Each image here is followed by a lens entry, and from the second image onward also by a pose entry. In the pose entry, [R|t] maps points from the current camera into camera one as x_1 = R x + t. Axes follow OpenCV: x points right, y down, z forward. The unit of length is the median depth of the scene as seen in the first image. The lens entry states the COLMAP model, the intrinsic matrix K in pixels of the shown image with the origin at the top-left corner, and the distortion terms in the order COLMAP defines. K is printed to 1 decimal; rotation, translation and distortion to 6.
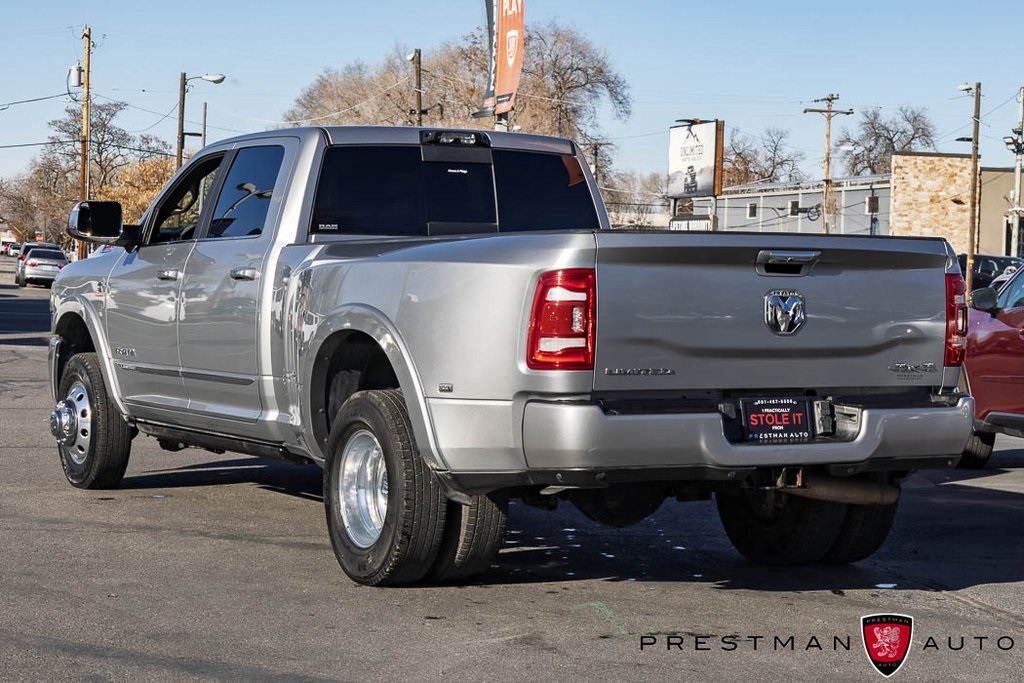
lens RADIAL K [[2199.4, 0, 510.6], [0, 2199.4, 338.4], [0, 0, 1]] dist [0.157377, 0.000000]
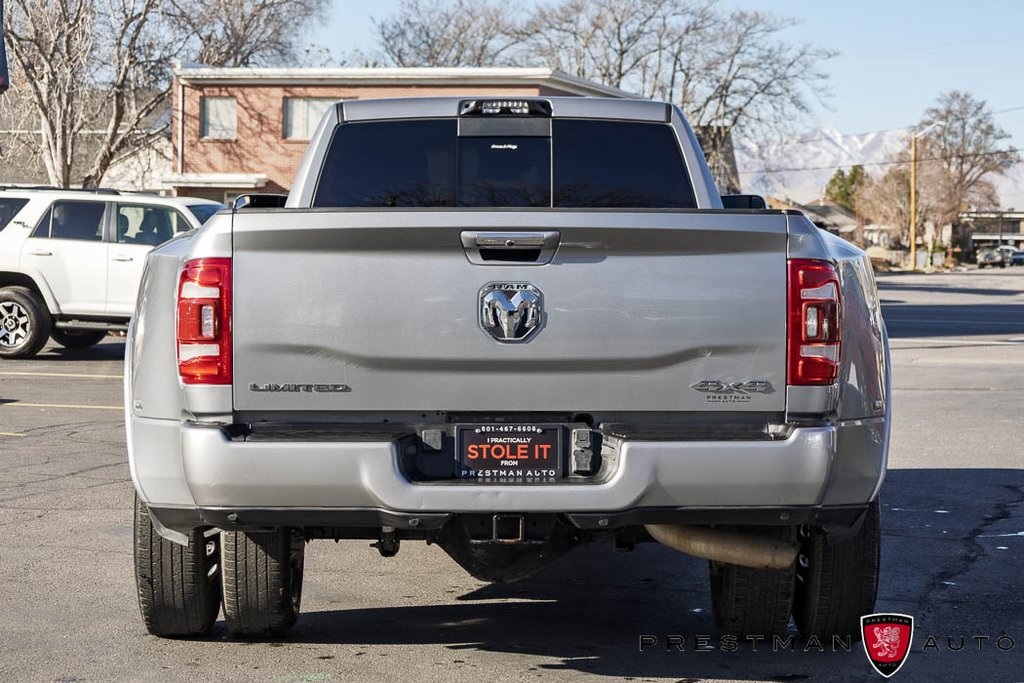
lens RADIAL K [[2226.3, 0, 513.7], [0, 2226.3, 343.5], [0, 0, 1]] dist [0.092180, 0.000000]
pose [[0.889190, 0.003921, -0.457521, 0.476443], [-0.004439, 0.999990, -0.000057, -0.000824], [0.457516, 0.002082, 0.889199, 0.314997]]
